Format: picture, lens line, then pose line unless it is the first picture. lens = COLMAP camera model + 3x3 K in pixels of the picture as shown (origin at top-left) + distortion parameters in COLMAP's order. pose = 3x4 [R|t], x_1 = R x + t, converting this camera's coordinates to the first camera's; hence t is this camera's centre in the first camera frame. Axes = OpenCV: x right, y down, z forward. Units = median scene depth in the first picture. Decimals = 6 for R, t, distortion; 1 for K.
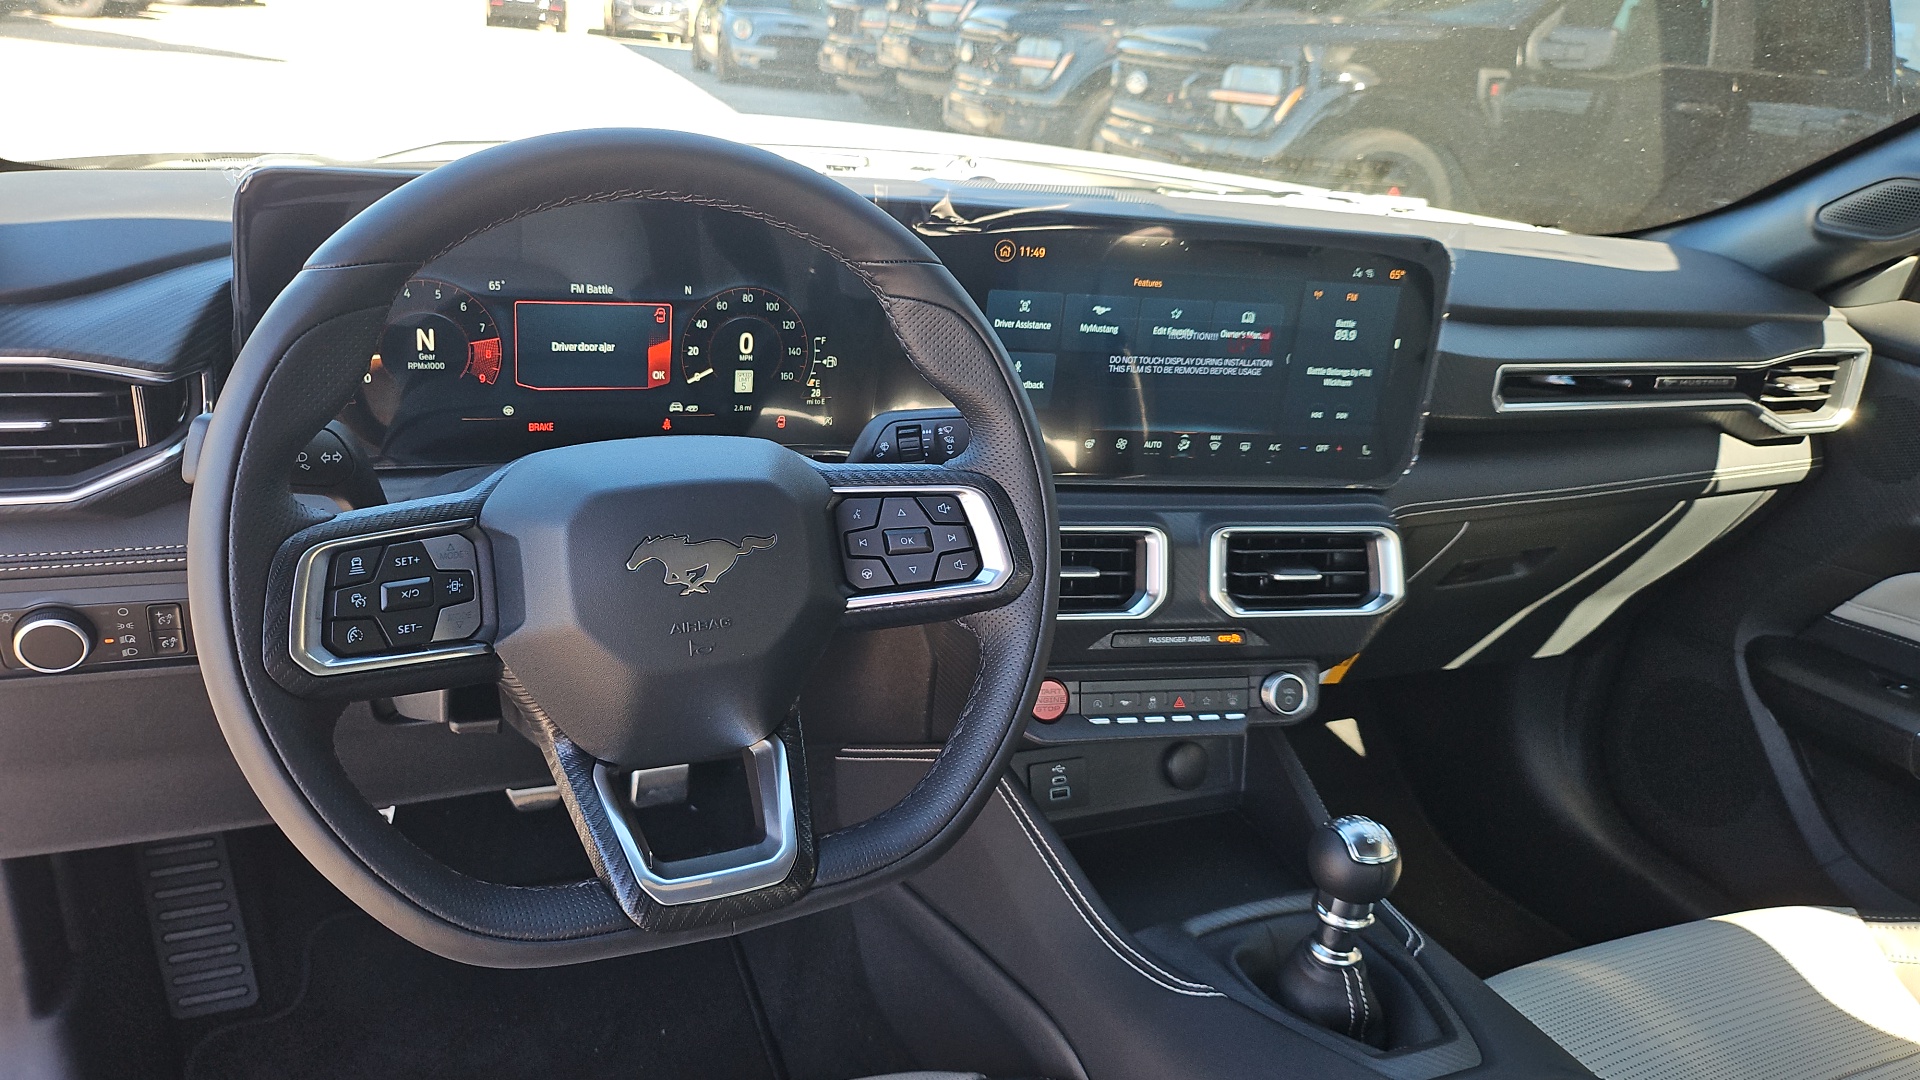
lens RADIAL K [[1365.7, 0, 960.0], [0, 1365.7, 540.0], [0, 0, 1]] dist [-0.002219, -0.001276]
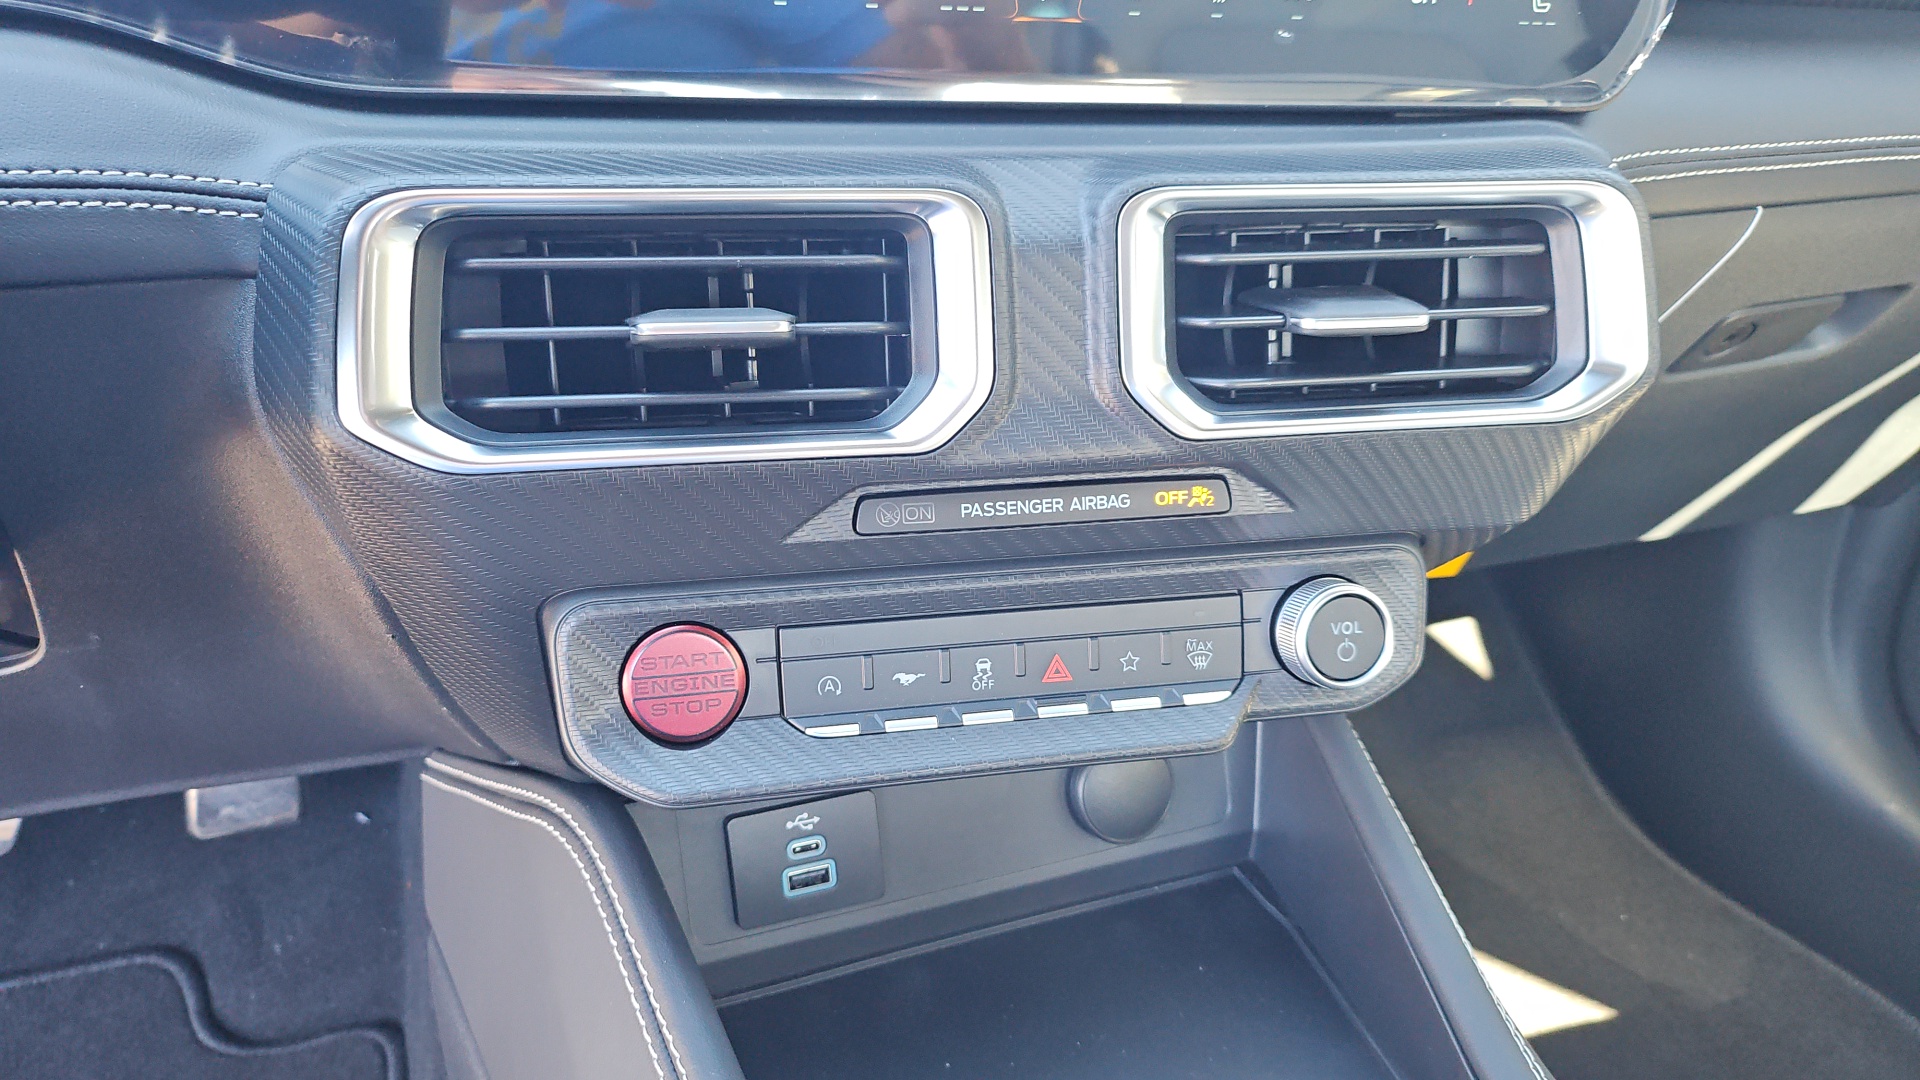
lens RADIAL K [[1357.9, 0, 979.9], [0, 1357.9, 547.1], [0, 0, 1]] dist [-0.005892, -0.002534]
pose [[0.997864, -0.039385, -0.052123, 0.157945], [0.044153, 0.994619, 0.093721, 0.047399], [0.048152, -0.095822, 0.994233, 0.613436]]
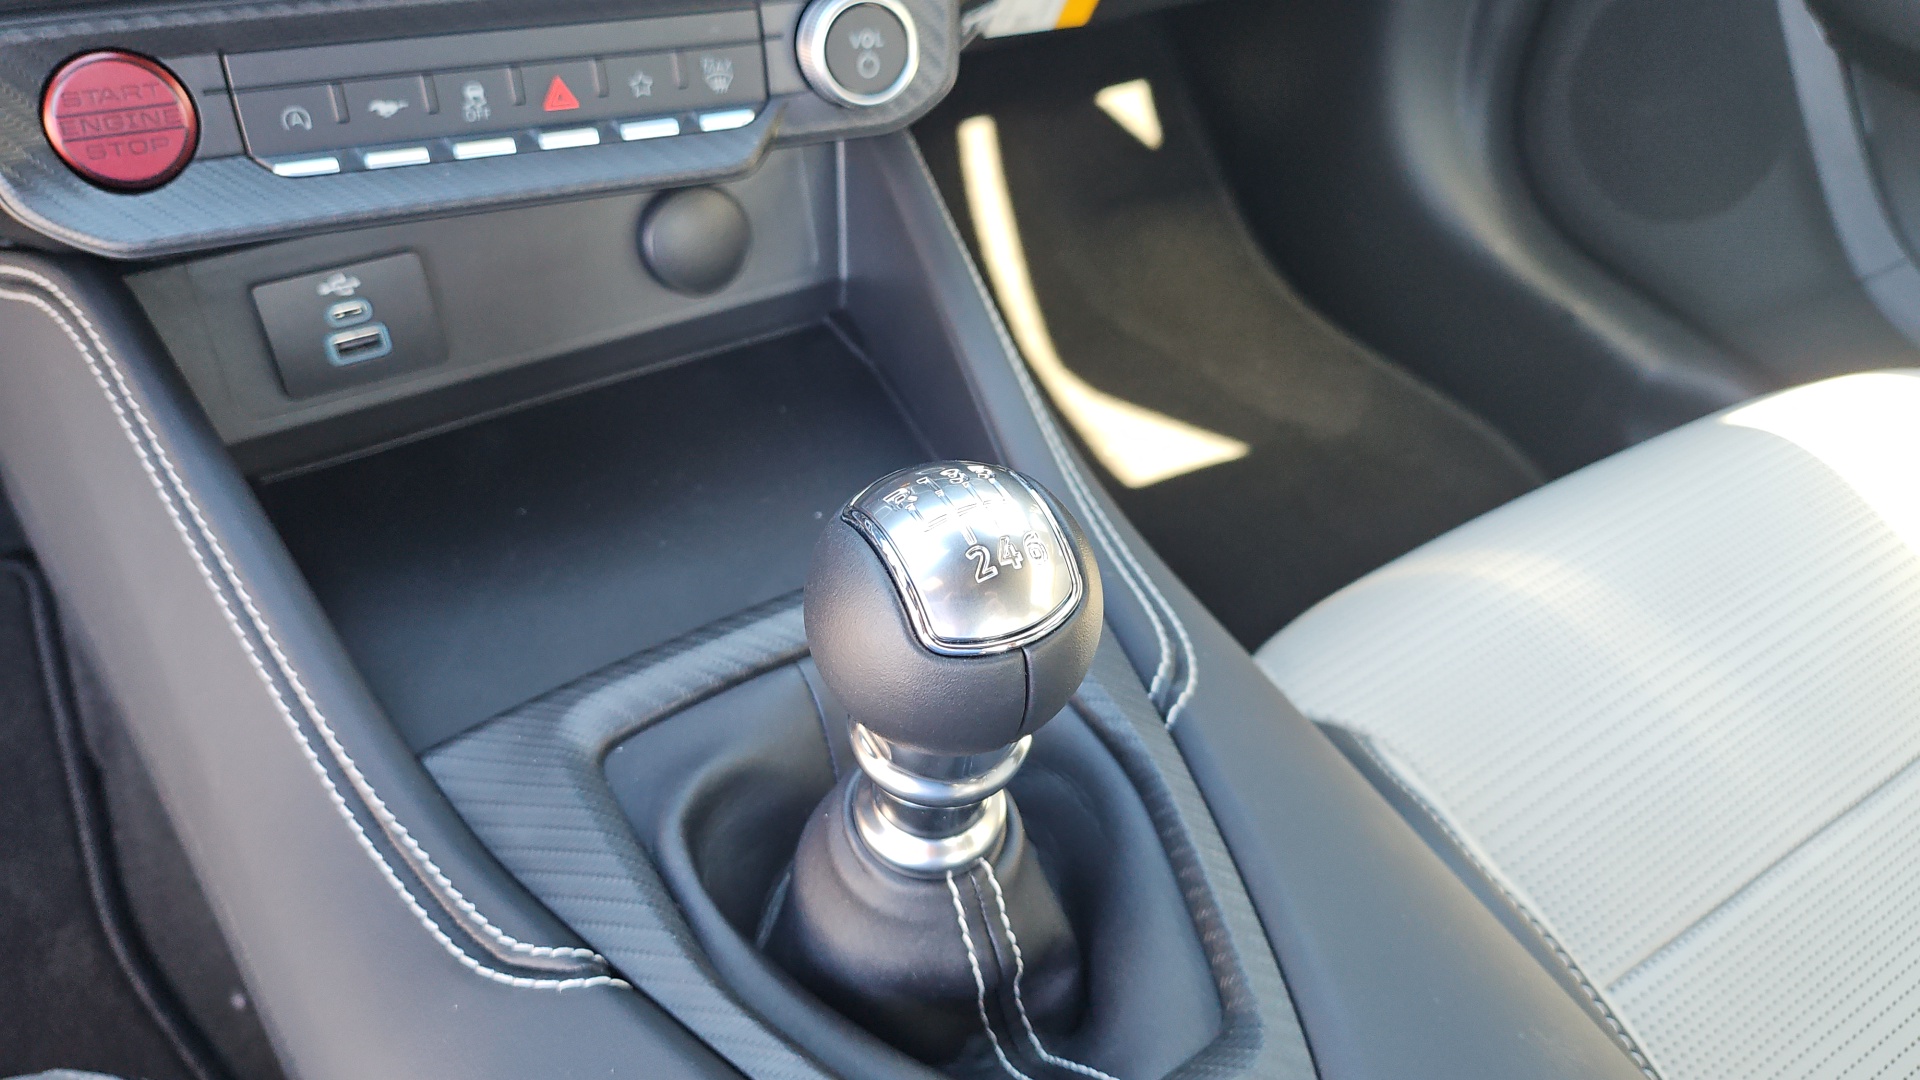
lens RADIAL K [[1365.7, 0, 960.0], [0, 1365.7, 540.0], [0, 0, 1]] dist [-0.002219, -0.001276]
pose [[0.990525, -0.105968, 0.087361, 0.218503], [0.058235, 0.900175, 0.431618, 0.074370], [-0.124377, -0.422440, 0.897816, 0.604072]]
